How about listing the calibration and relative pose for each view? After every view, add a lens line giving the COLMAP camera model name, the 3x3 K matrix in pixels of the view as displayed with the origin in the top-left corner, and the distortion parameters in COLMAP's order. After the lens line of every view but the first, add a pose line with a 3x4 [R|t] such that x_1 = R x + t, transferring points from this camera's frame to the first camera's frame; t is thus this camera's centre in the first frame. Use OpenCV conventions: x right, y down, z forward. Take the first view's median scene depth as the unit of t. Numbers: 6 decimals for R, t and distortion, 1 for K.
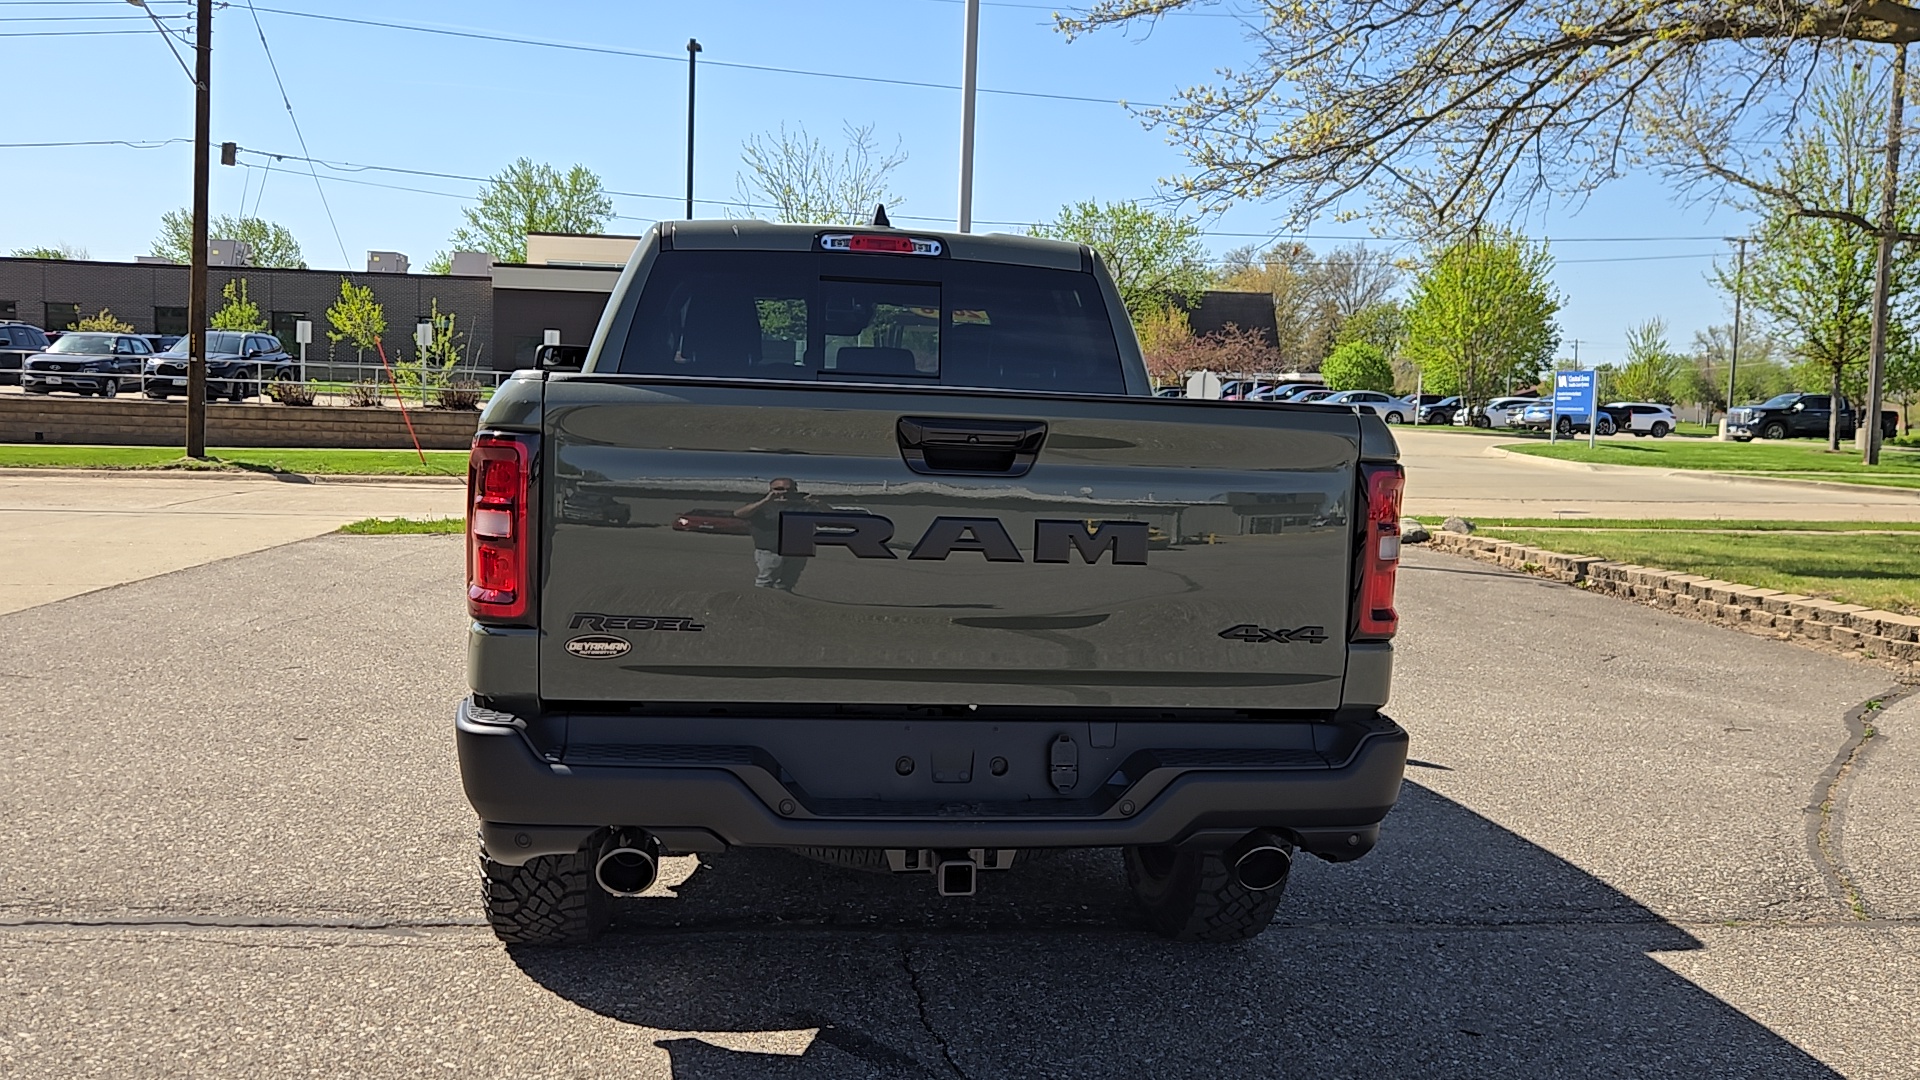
lens RADIAL K [[1604.0, 0, 953.9], [0, 1604.0, 546.8], [0, 0, 1]] dist [0.010775, -0.009695]
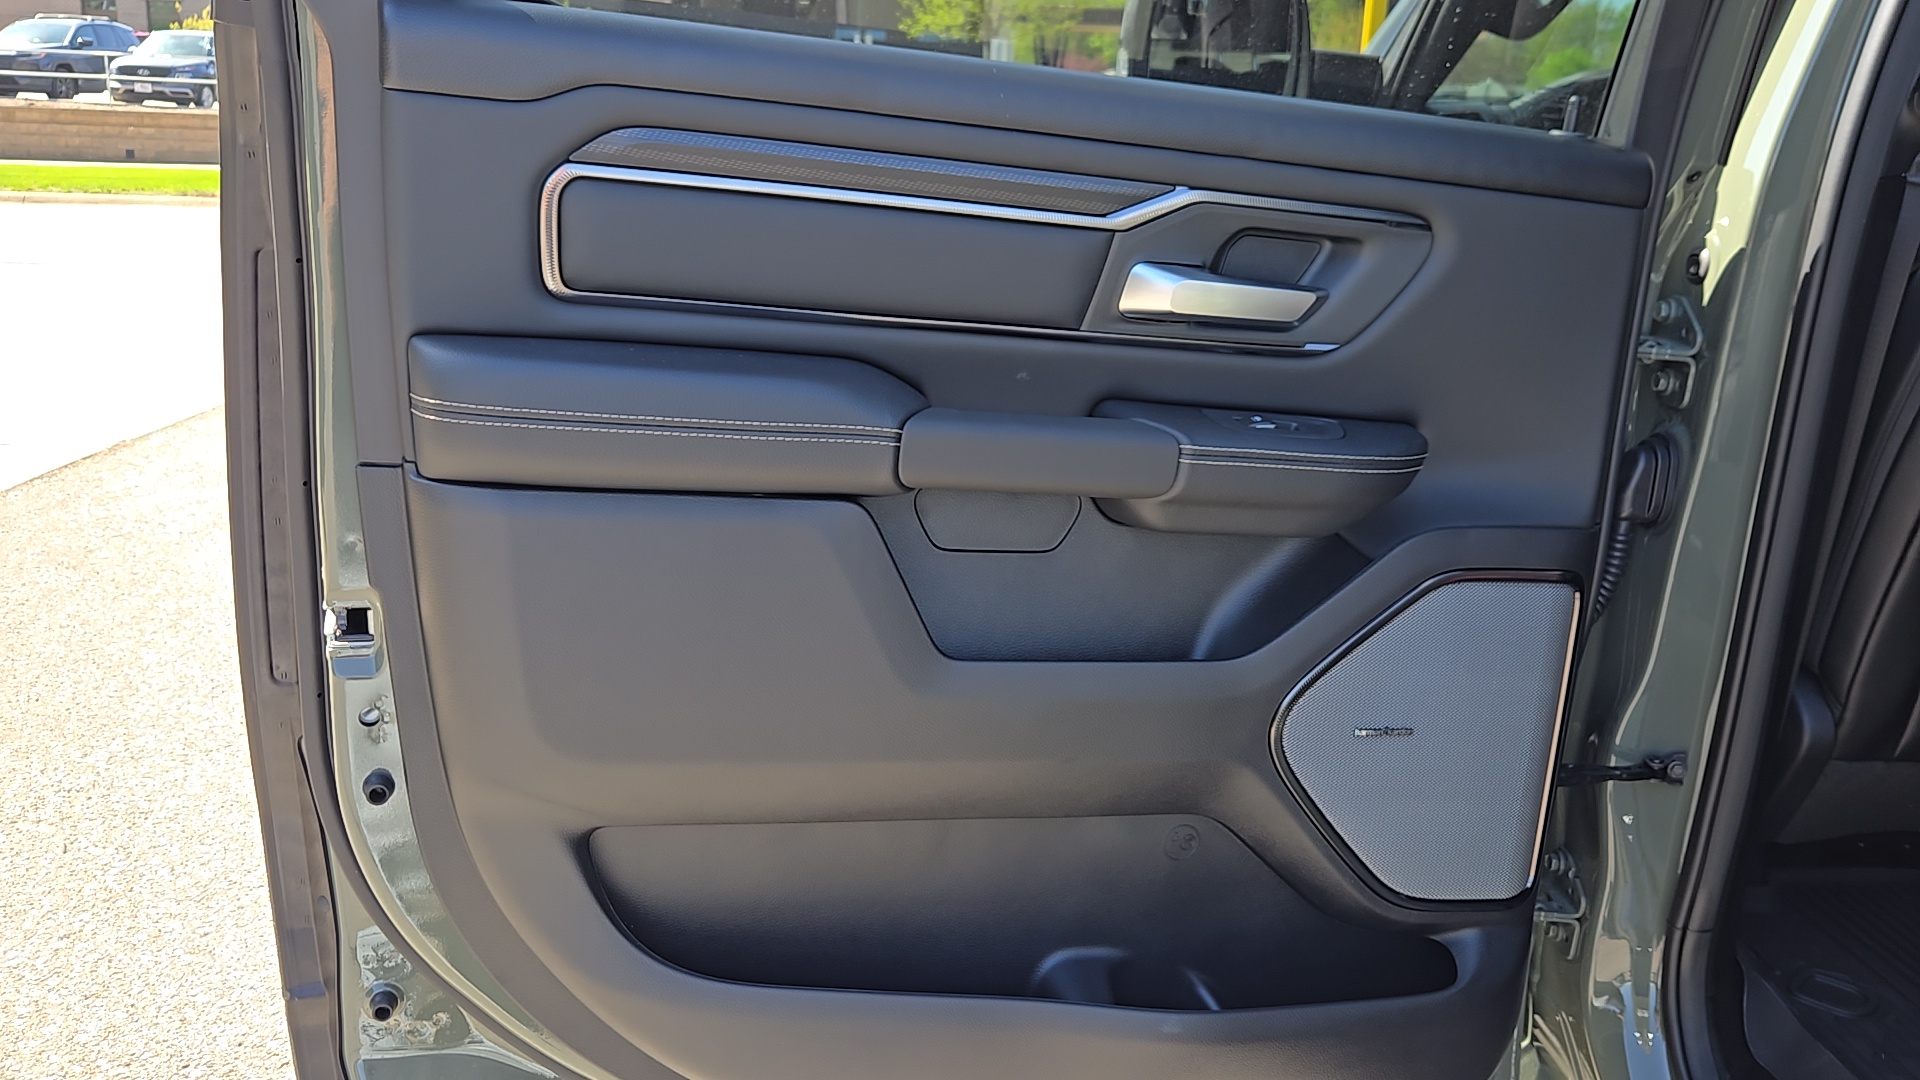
lens RADIAL K [[1604.0, 0, 962.1], [0, 1604.0, 552.4], [0, 0, 1]] dist [0.010775, -0.009695]
pose [[0.997397, 0.019889, -0.069302, -0.056220], [-0.007501, 0.984607, 0.174620, -0.011788], [0.071708, -0.173646, 0.982194, 0.139687]]
